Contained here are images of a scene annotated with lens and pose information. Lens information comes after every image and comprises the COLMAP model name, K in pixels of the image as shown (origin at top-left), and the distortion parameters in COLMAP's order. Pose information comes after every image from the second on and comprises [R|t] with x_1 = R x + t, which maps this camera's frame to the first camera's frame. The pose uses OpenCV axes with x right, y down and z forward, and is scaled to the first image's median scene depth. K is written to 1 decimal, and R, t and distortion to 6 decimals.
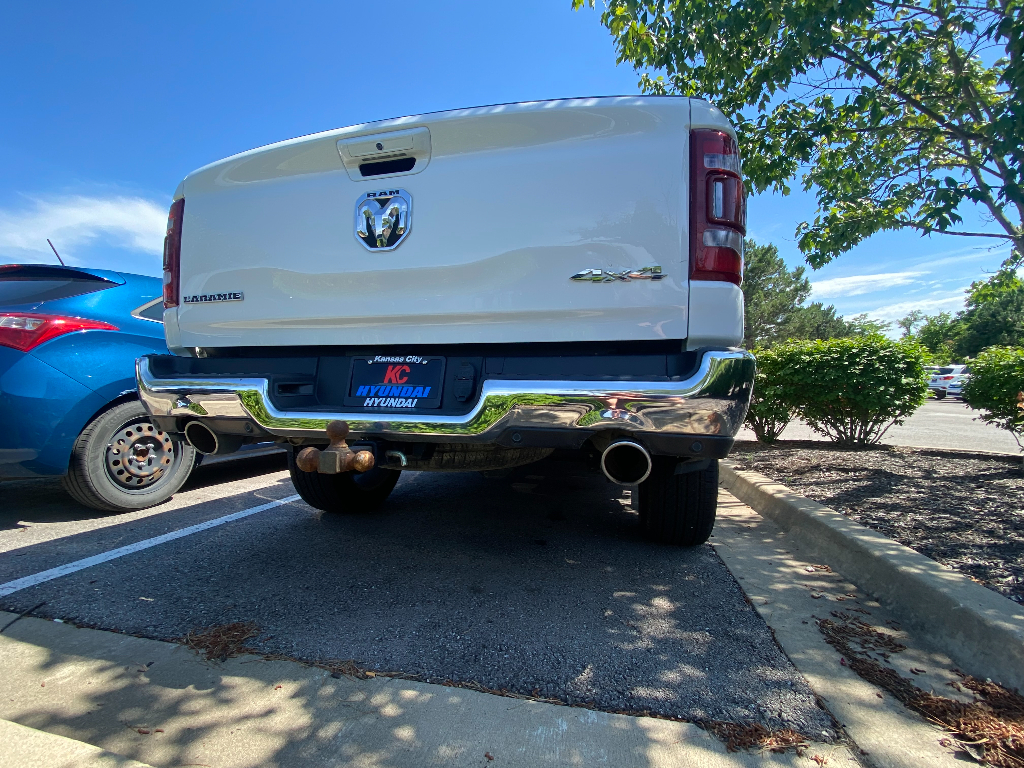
lens RADIAL K [[439.8, 0, 509.5], [0, 439.8, 387.7], [0, 0, 1]] dist [0.009170, -0.012736]
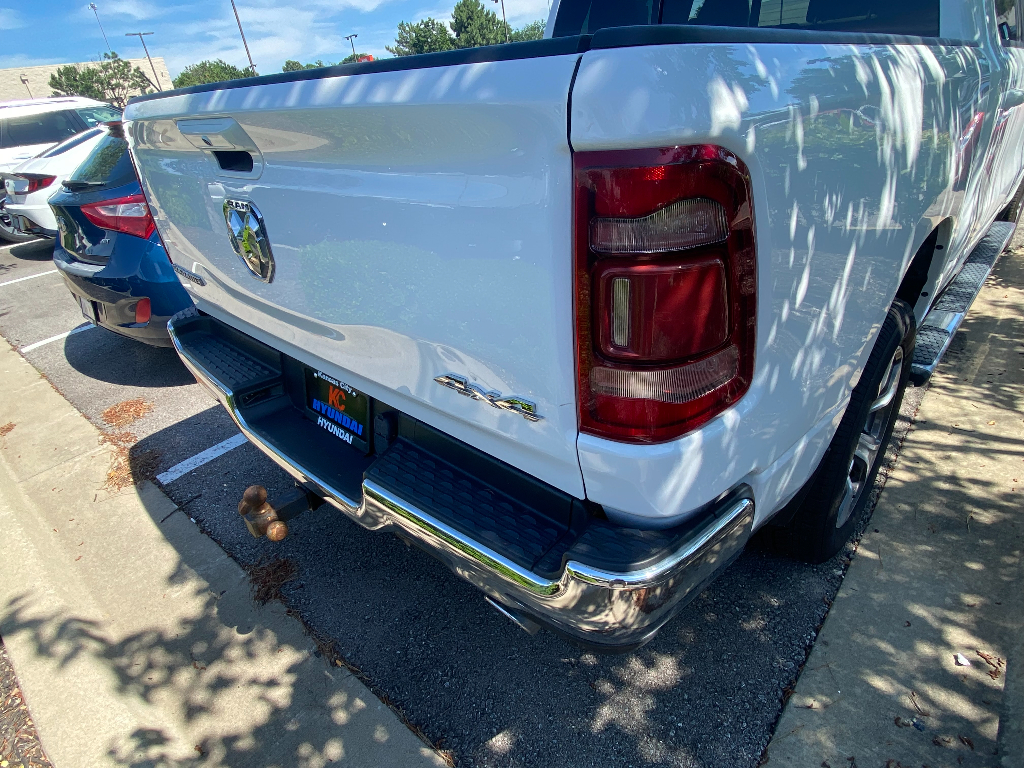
lens RADIAL K [[559.1, 0, 521.3], [0, 559.1, 382.8], [0, 0, 1]] dist [-0.007042, -0.002200]
pose [[0.885499, 0.140865, -0.442774, 0.511658], [0.107675, 0.864785, 0.490462, -0.534275], [0.451994, -0.481979, 0.750599, 0.363926]]
